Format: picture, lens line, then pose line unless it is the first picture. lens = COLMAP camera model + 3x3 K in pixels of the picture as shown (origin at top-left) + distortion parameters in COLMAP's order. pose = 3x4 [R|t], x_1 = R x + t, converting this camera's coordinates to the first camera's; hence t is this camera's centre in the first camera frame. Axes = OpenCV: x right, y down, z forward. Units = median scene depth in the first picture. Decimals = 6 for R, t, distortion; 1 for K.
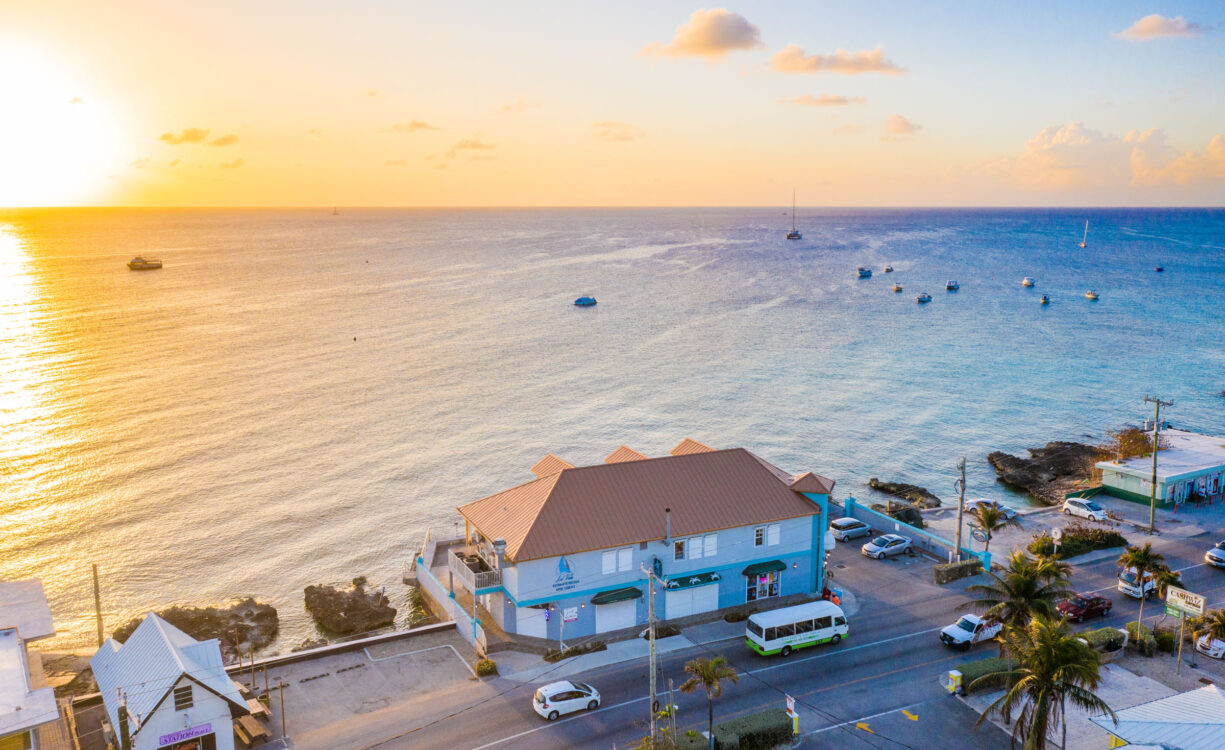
lens RADIAL K [[1022.9, 0, 612.5], [0, 1022.9, 375.0], [0, 0, 1]] dist [0.002570, -0.001372]
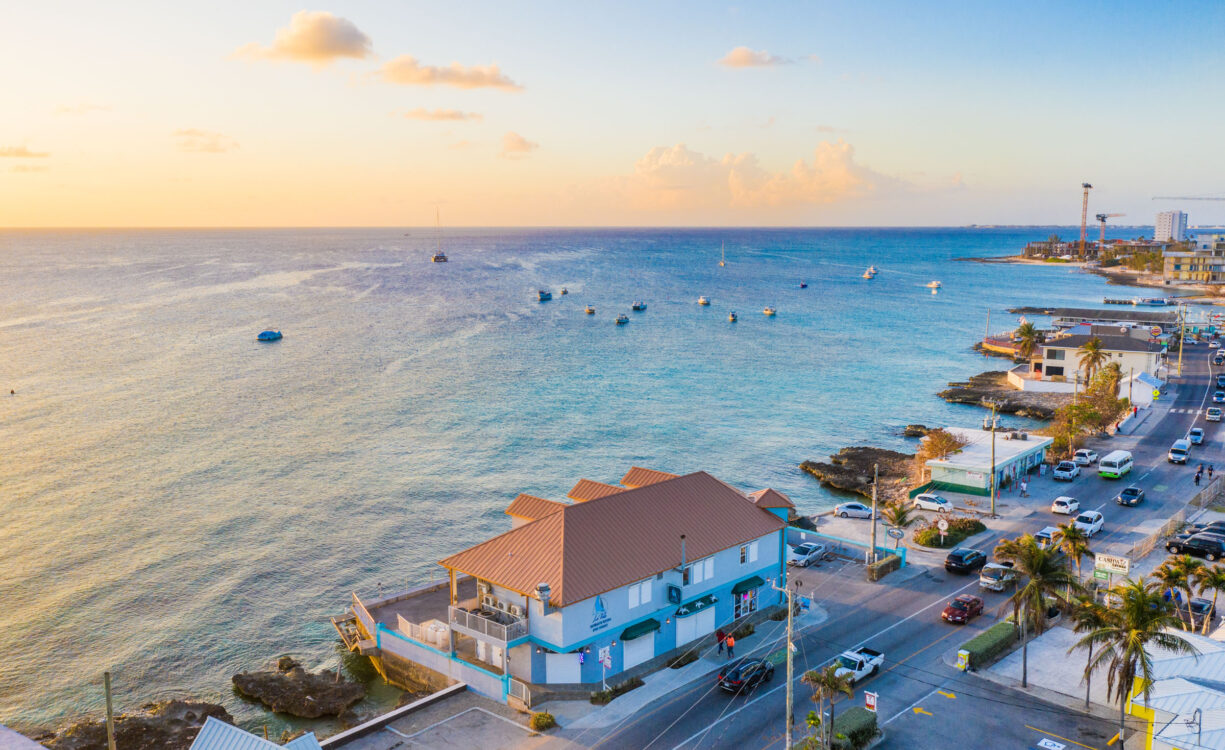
lens RADIAL K [[1093.9, 0, 646.8], [0, 1093.9, 374.8], [0, 0, 1]] dist [-0.000383, 0.004820]
pose [[0.926148, -0.052279, 0.373518, -0.339102], [0.062806, 0.997897, -0.016058, -0.011007], [-0.371893, 0.038331, 0.927484, 0.007636]]
